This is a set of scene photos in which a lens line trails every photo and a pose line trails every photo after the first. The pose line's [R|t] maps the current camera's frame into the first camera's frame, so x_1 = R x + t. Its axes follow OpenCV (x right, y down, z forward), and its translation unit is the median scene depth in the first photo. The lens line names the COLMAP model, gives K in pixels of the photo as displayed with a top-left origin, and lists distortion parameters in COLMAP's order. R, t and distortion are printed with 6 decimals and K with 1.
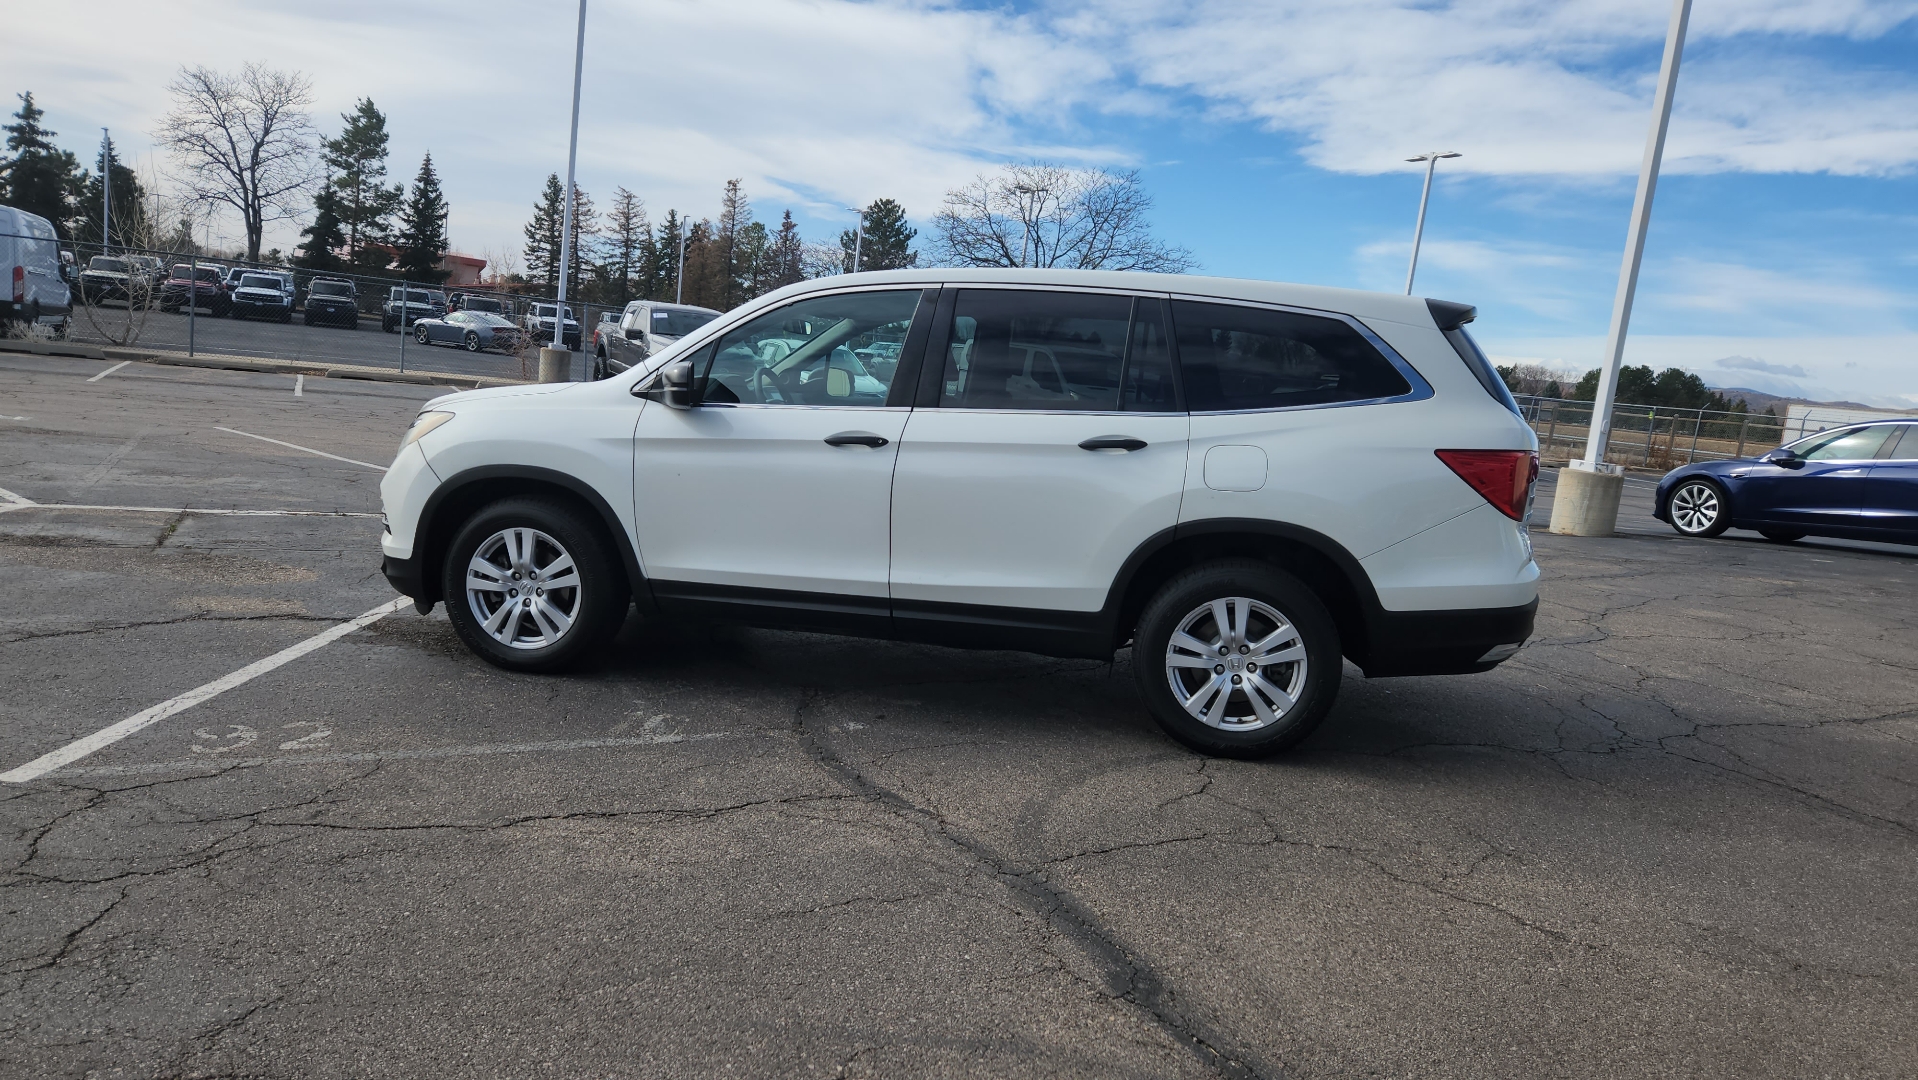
lens RADIAL K [[1336.2, 0, 931.7], [0, 1336.2, 560.3], [0, 0, 1]] dist [0.075477, -0.066366]
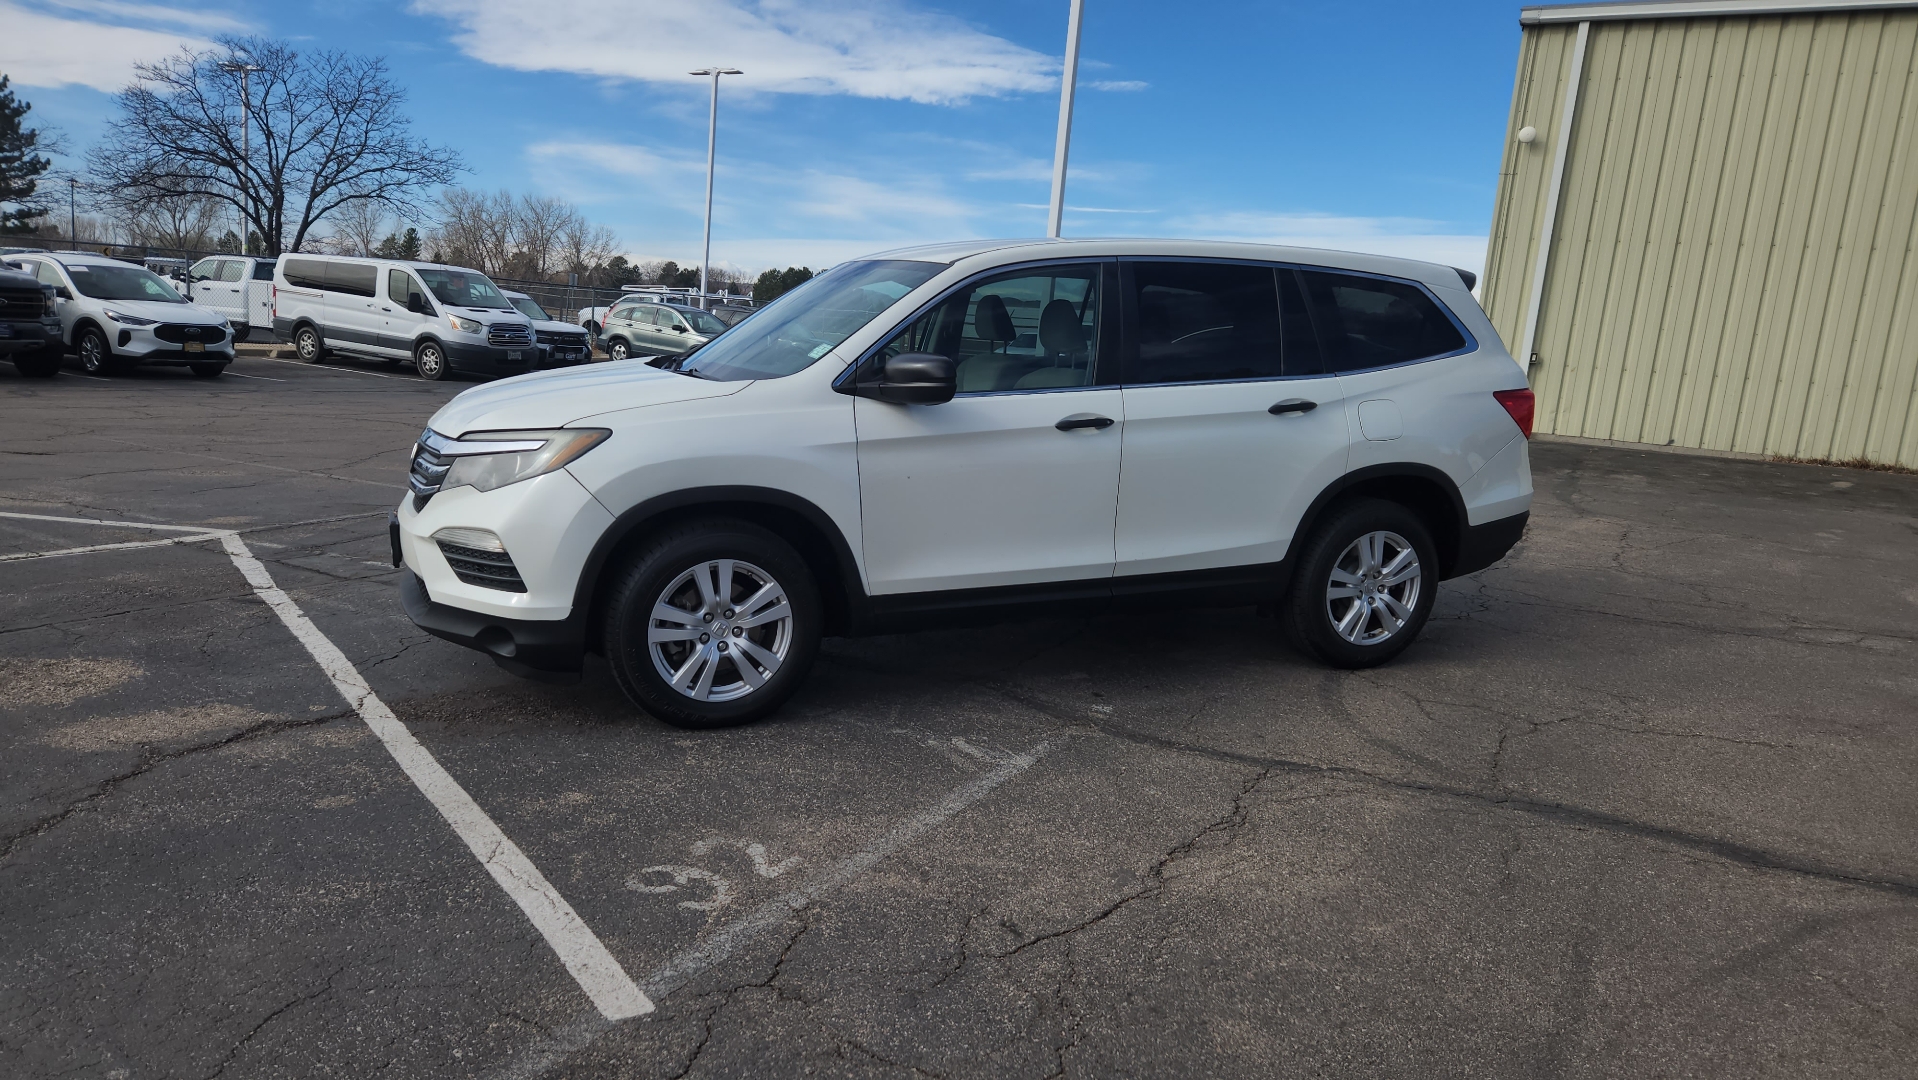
lens RADIAL K [[1323.8, 0, 957.0], [0, 1323.8, 566.4], [0, 0, 1]] dist [0.079777, -0.058036]
pose [[0.810399, -0.146487, 0.567270, -0.070984], [0.101965, 0.988726, 0.109654, -0.010346], [-0.576937, -0.031022, 0.816199, 0.026047]]
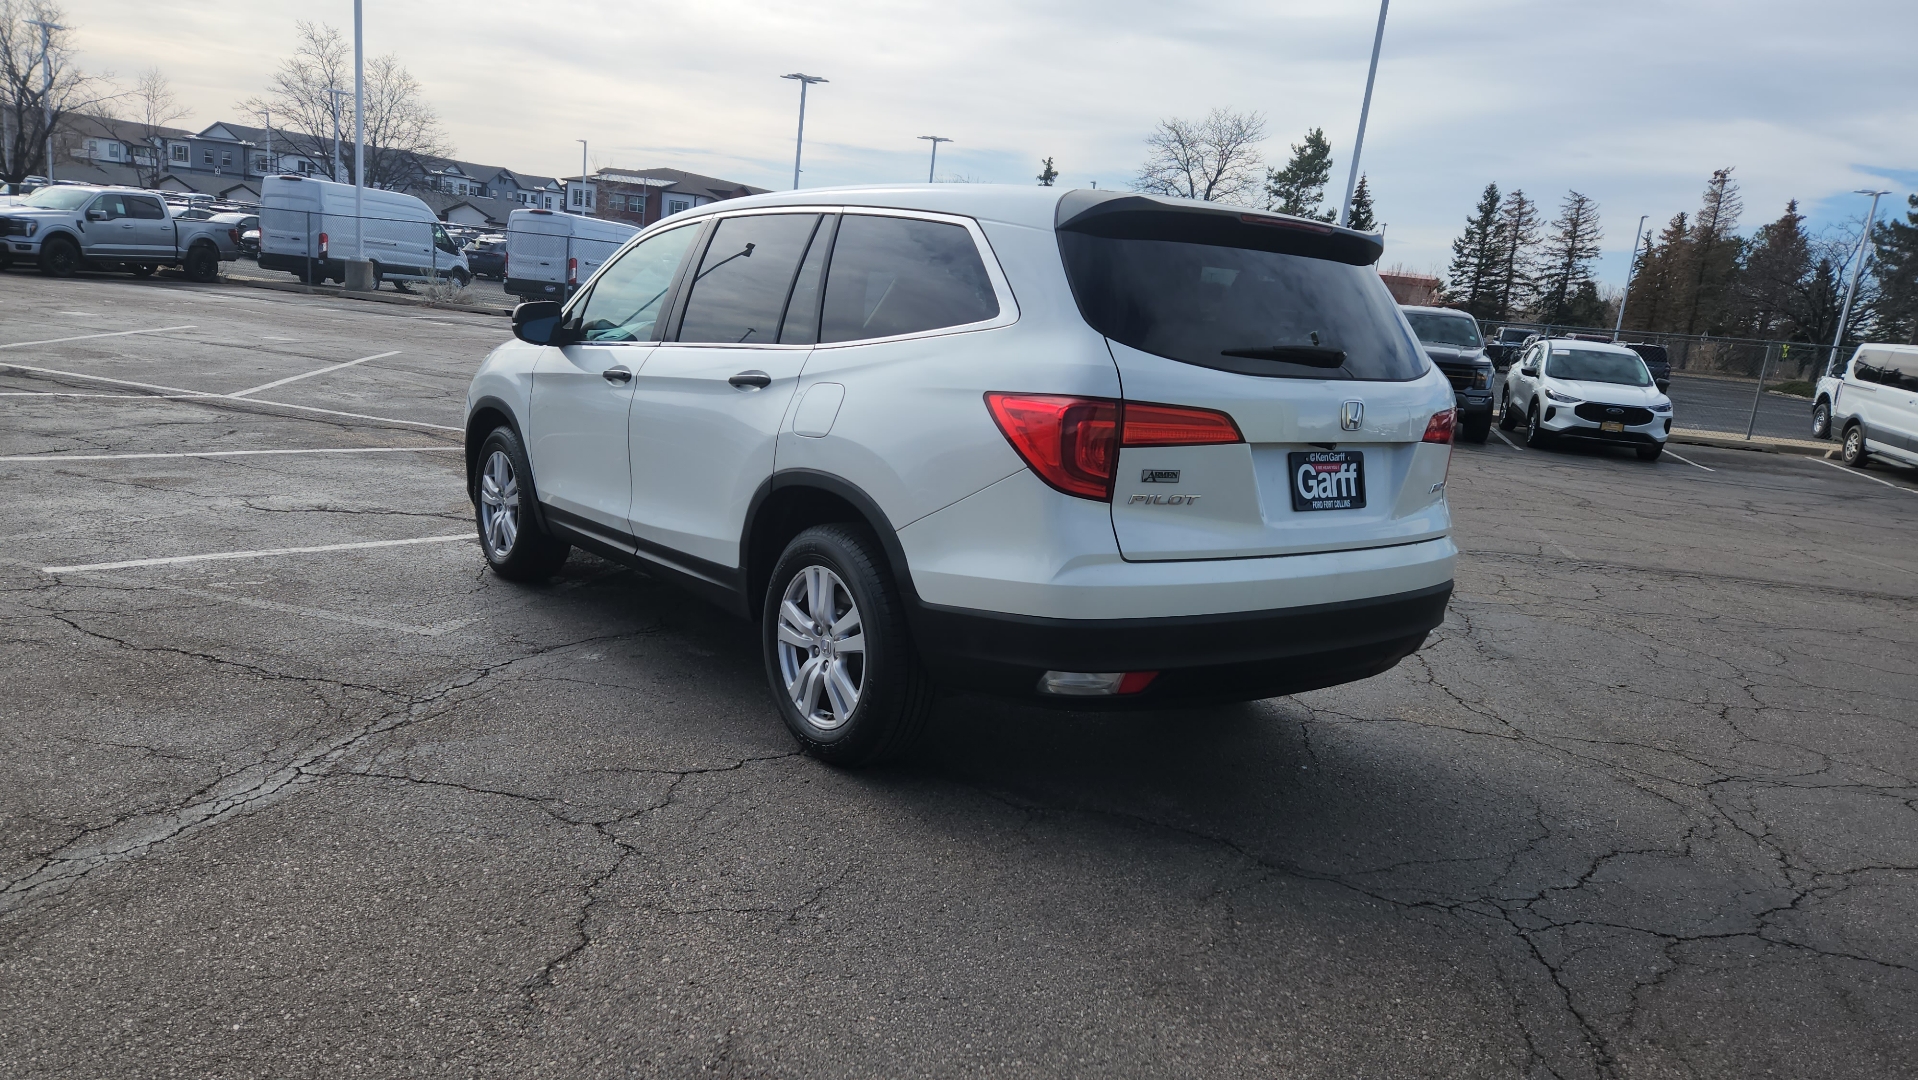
lens RADIAL K [[1331.1, 0, 883.4], [0, 1331.1, 543.0], [0, 0, 1]] dist [0.087790, -0.071419]
pose [[0.727293, 0.100390, -0.678945, 0.079796], [-0.122740, 0.992322, 0.015247, -0.000377], [0.675262, 0.072245, 0.734031, 0.040886]]
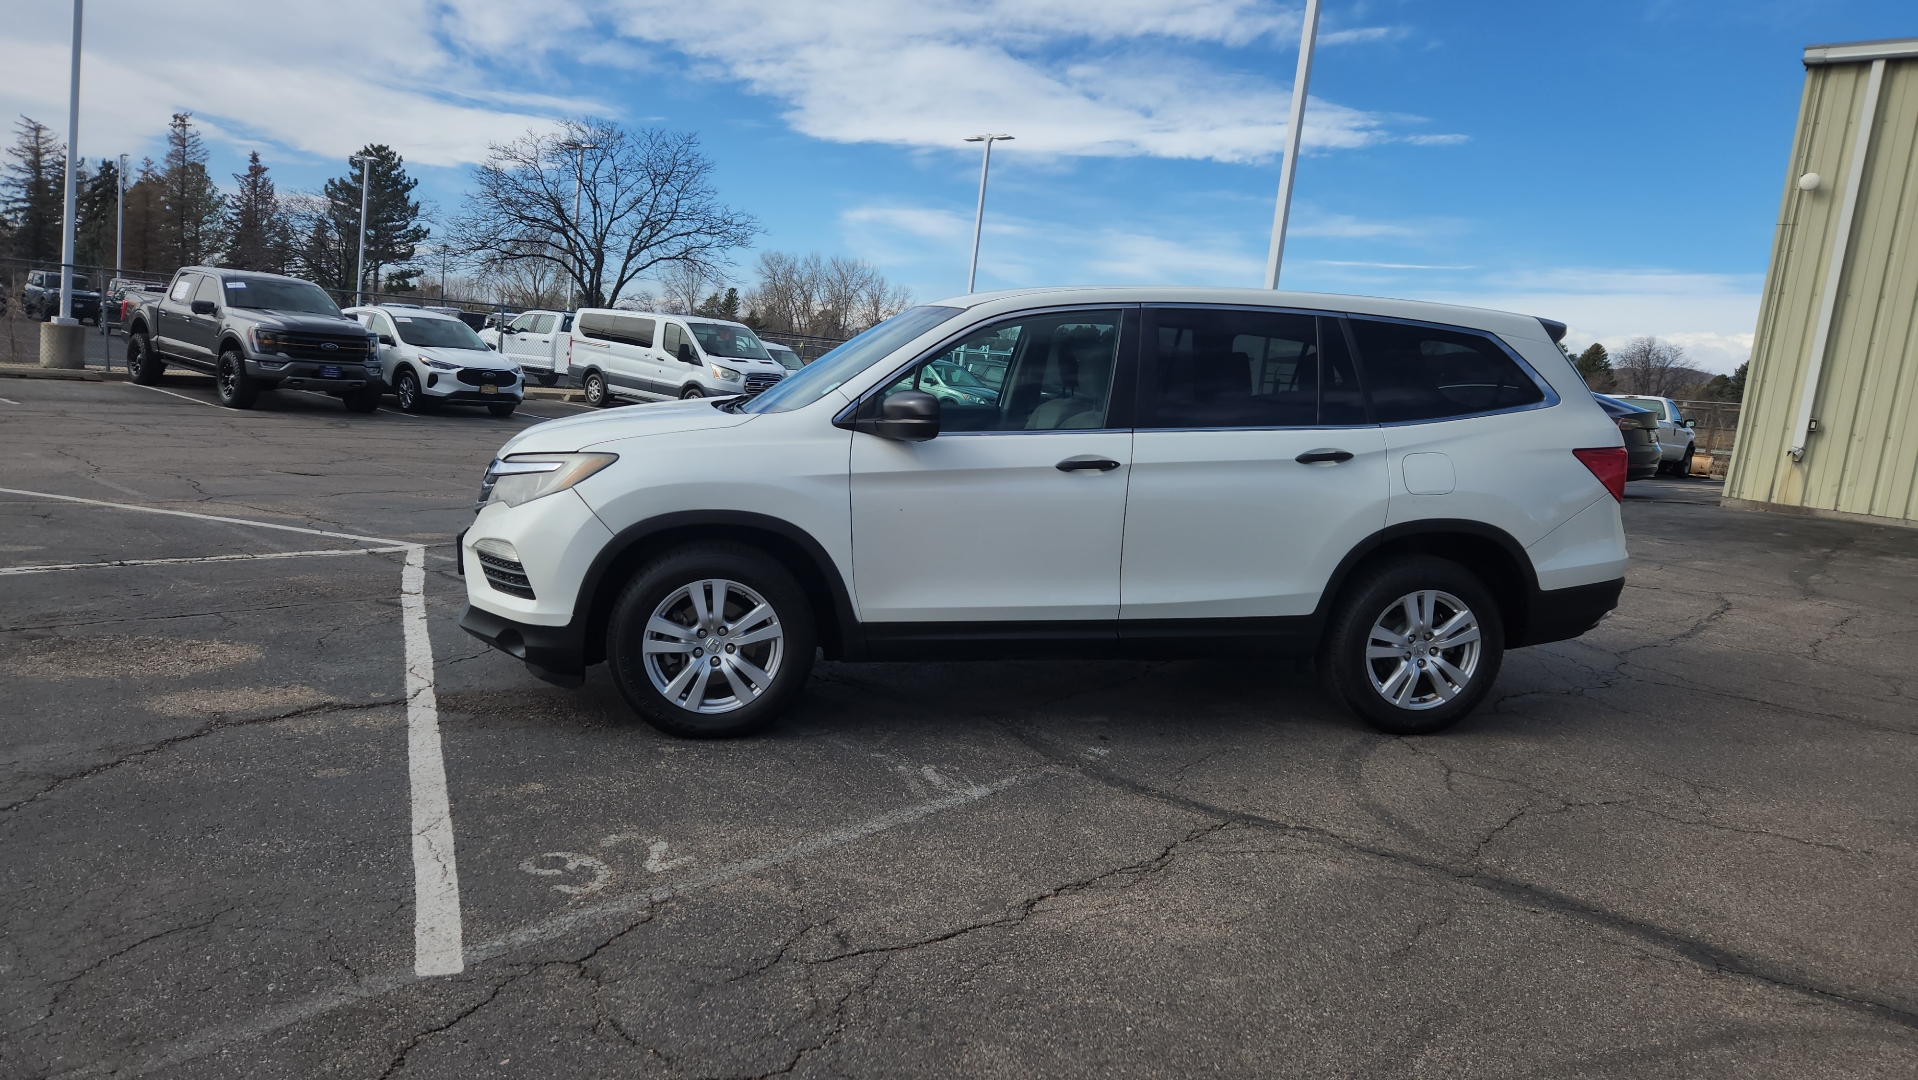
lens RADIAL K [[1332.0, 0, 965.3], [0, 1332.0, 544.0], [0, 0, 1]] dist [0.083210, -0.066651]
pose [[0.917275, -0.075600, 0.391012, -0.053808], [0.068019, 0.997131, 0.033225, -0.007092], [-0.392402, -0.003880, 0.919786, 0.012794]]
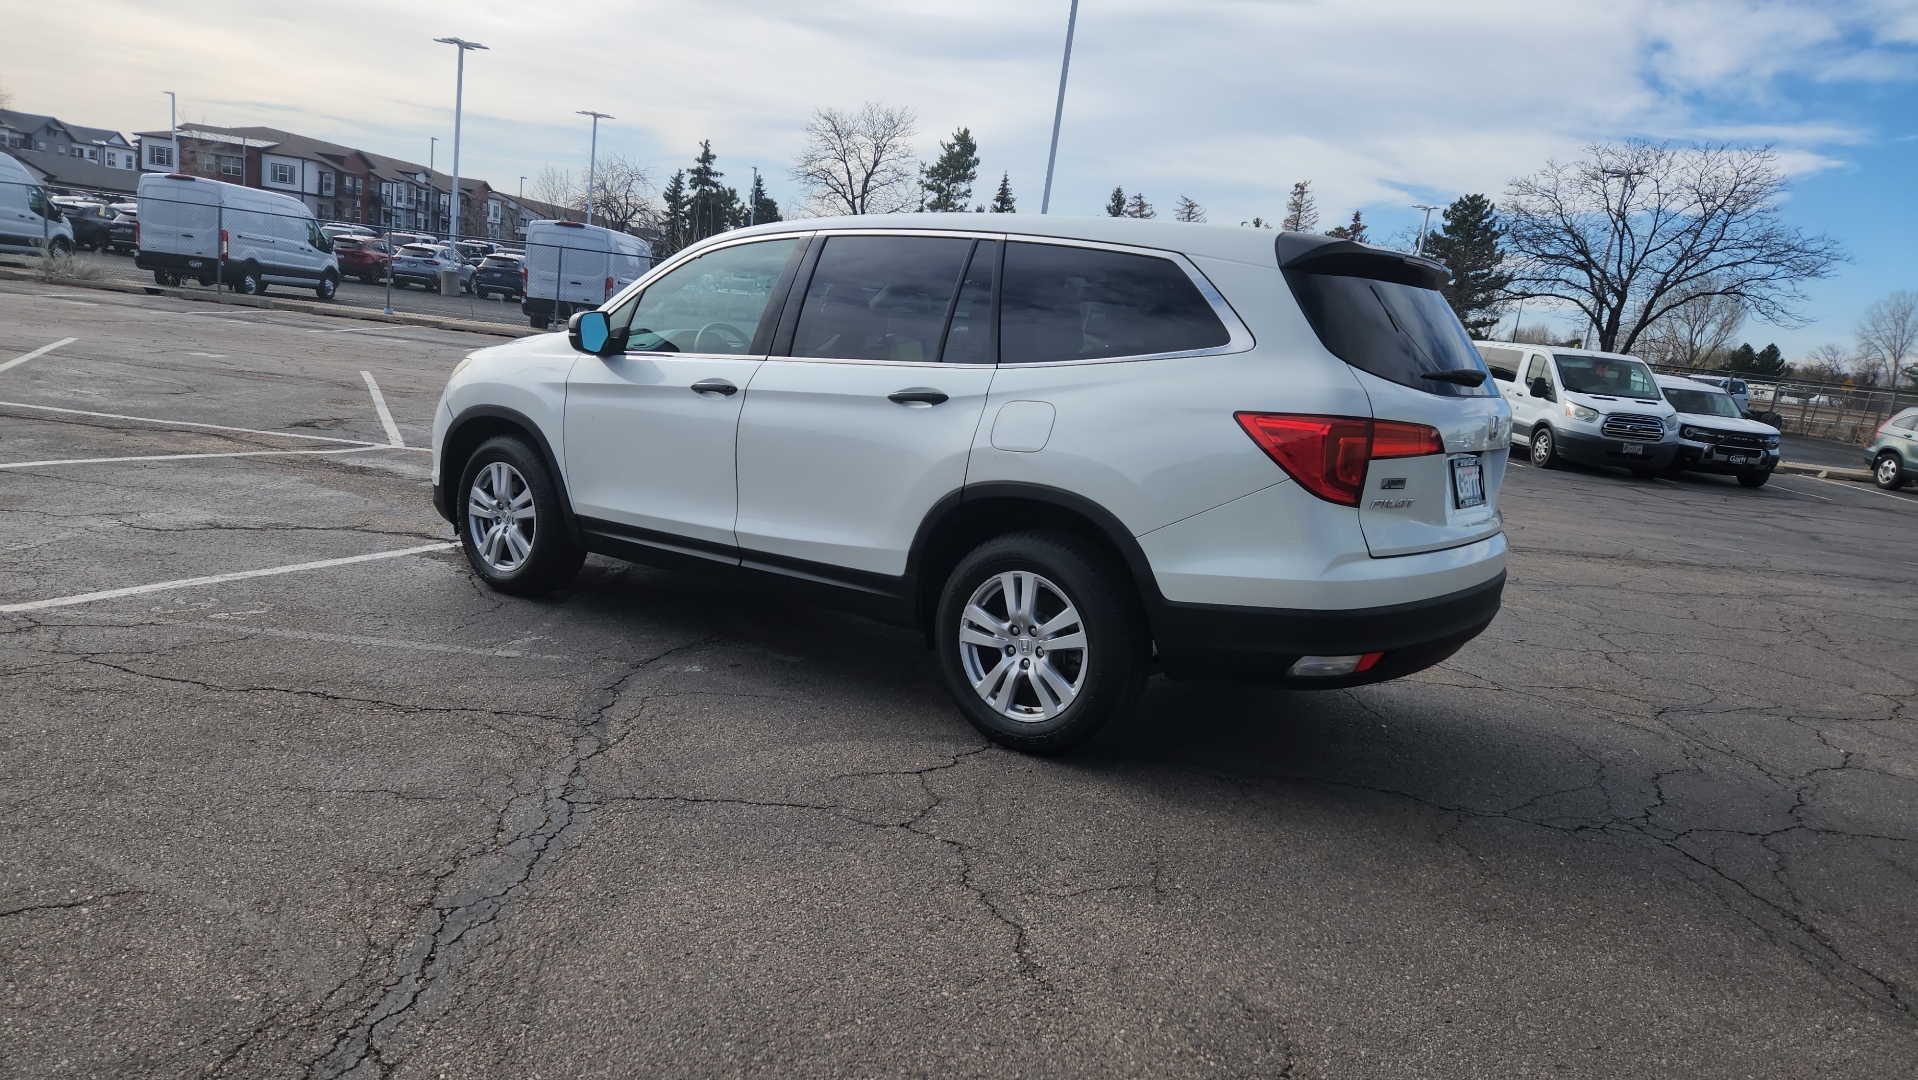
lens RADIAL K [[1333.8, 0, 891.2], [0, 1333.8, 566.9], [0, 0, 1]] dist [0.078589, -0.062089]
pose [[0.888808, 0.085973, -0.450143, 0.053780], [-0.088666, 0.995946, 0.015145, 0.001864], [0.449620, 0.026451, 0.892828, 0.016097]]
